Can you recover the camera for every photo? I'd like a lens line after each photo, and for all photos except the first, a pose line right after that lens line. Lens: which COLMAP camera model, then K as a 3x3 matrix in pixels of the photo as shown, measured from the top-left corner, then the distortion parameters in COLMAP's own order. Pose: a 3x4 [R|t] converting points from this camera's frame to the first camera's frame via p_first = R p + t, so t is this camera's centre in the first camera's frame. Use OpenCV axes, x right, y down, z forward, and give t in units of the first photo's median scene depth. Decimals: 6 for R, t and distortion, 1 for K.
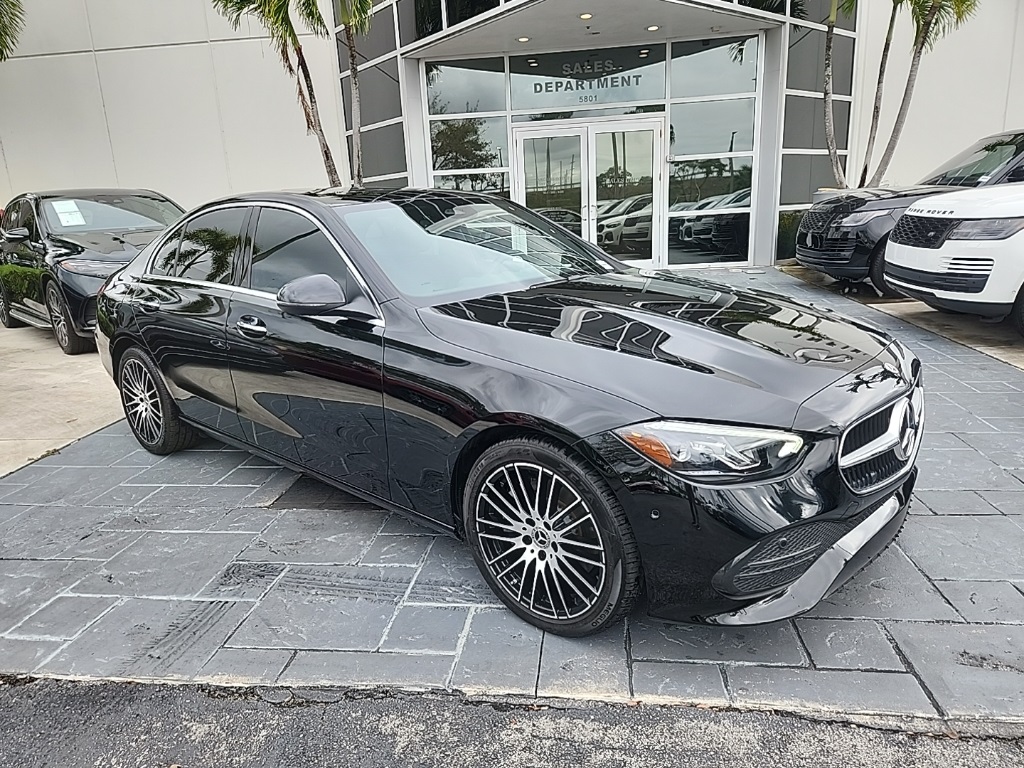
lens RADIAL K [[684.4, 0, 513.2], [0, 684.4, 377.3], [0, 0, 1]] dist [0.063021, -0.050824]
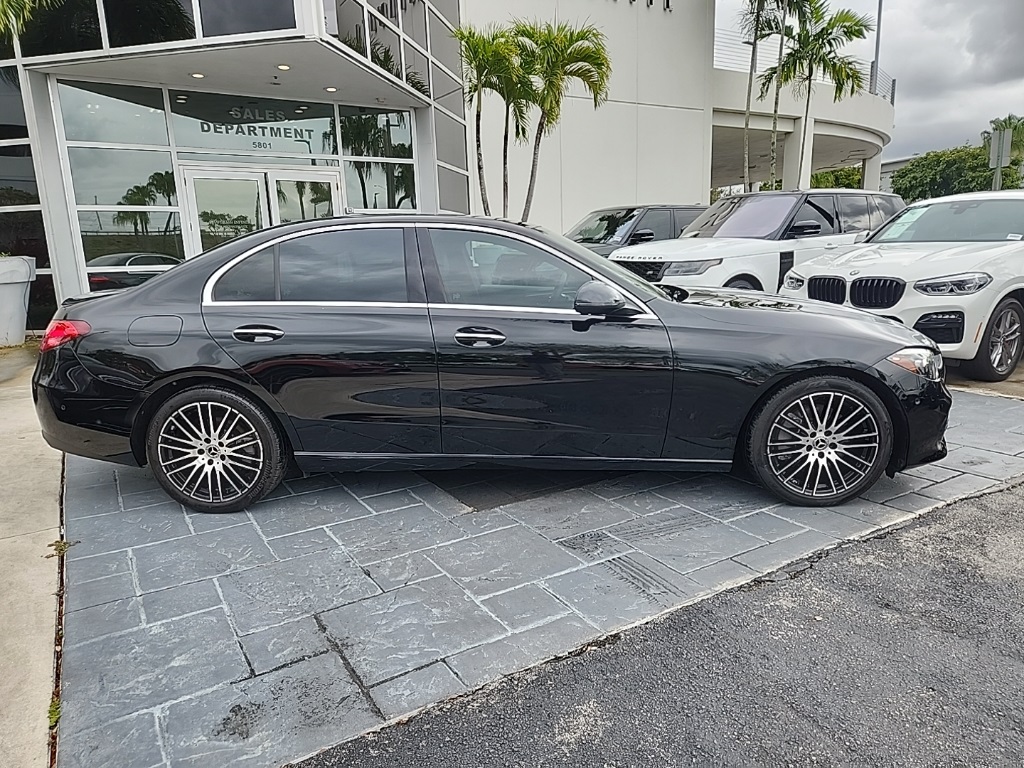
lens RADIAL K [[684.4, 0, 512.5], [0, 684.4, 383.9], [0, 0, 1]] dist [0.063021, -0.050824]
pose [[0.781499, -0.096625, 0.616379, -1.243327], [0.140499, 0.989814, -0.022972, 0.039327], [-0.607881, 0.104554, 0.787115, 0.177545]]
